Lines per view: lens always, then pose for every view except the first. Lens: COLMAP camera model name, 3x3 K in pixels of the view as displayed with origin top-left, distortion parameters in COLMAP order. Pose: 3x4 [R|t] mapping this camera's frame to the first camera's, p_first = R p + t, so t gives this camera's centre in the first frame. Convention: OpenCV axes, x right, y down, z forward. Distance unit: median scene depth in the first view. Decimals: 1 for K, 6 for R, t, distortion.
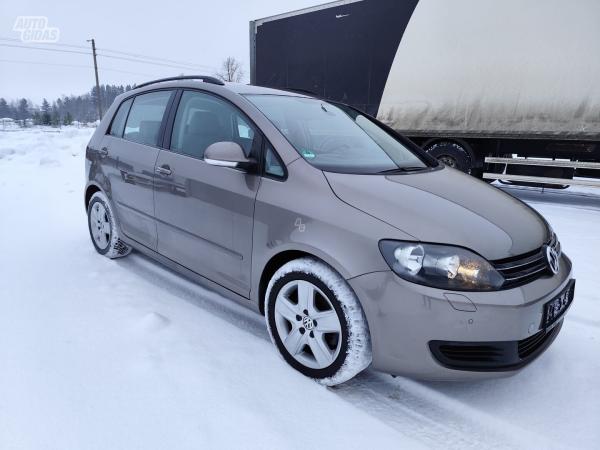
lens RADIAL K [[433.4, 0, 295.8], [0, 433.4, 225.8], [0, 0, 1]] dist [0.027844, -0.029208]
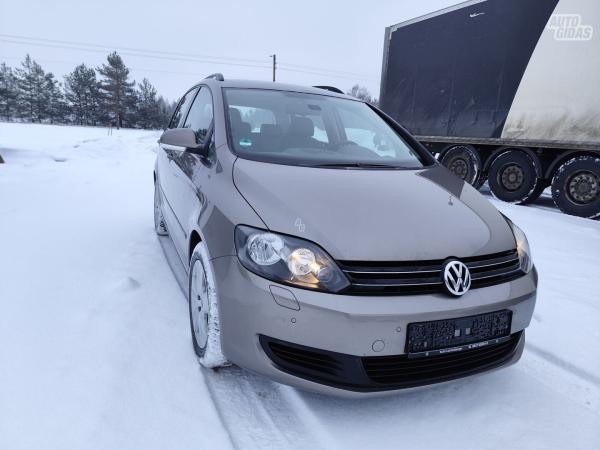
lens RADIAL K [[433.4, 0, 293.9], [0, 433.4, 220.9], [0, 0, 1]] dist [0.027844, -0.029208]
pose [[0.920266, 0.105612, -0.376771, 0.158823], [-0.118212, 0.992934, -0.010407, 0.004545], [0.373010, 0.054116, 0.926248, 0.031752]]
